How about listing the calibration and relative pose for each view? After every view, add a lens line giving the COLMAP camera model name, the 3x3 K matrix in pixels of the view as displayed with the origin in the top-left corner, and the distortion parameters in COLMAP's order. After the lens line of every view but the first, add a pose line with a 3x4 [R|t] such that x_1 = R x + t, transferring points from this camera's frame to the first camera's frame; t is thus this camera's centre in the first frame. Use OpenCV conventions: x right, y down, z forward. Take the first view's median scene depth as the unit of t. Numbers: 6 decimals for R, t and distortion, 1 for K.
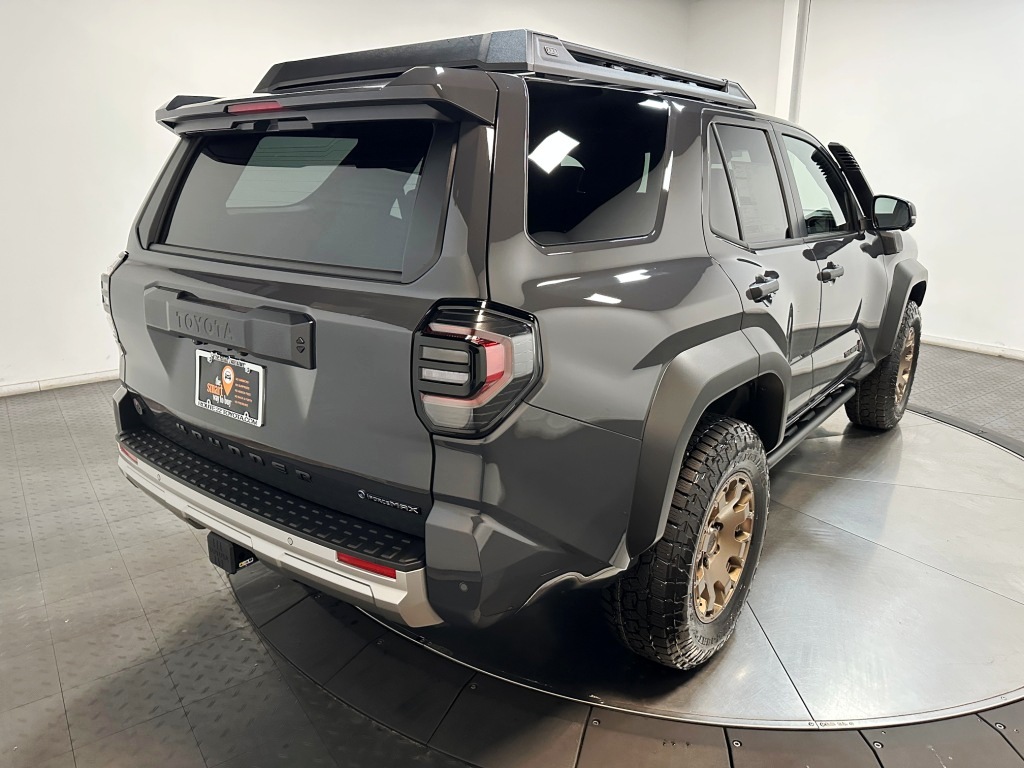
lens RADIAL K [[751.0, 0, 512.5], [0, 751.0, 384.1], [0, 0, 1]] dist [0.039604, -0.051339]
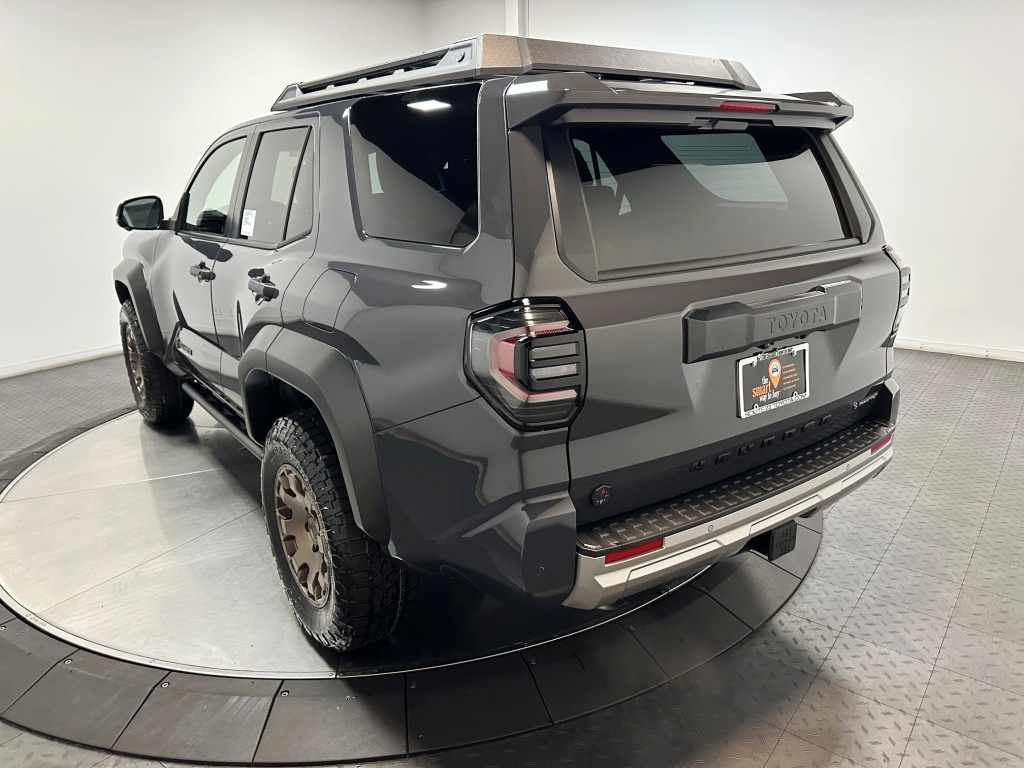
lens RADIAL K [[751.0, 0, 512.5], [0, 751.0, 386.6], [0, 0, 1]] dist [0.039604, -0.051339]
pose [[0.286247, -0.292282, 0.912488, -1.420808], [0.289120, 0.934295, 0.208570, -0.305904], [-0.913494, 0.204116, 0.351944, 0.964145]]
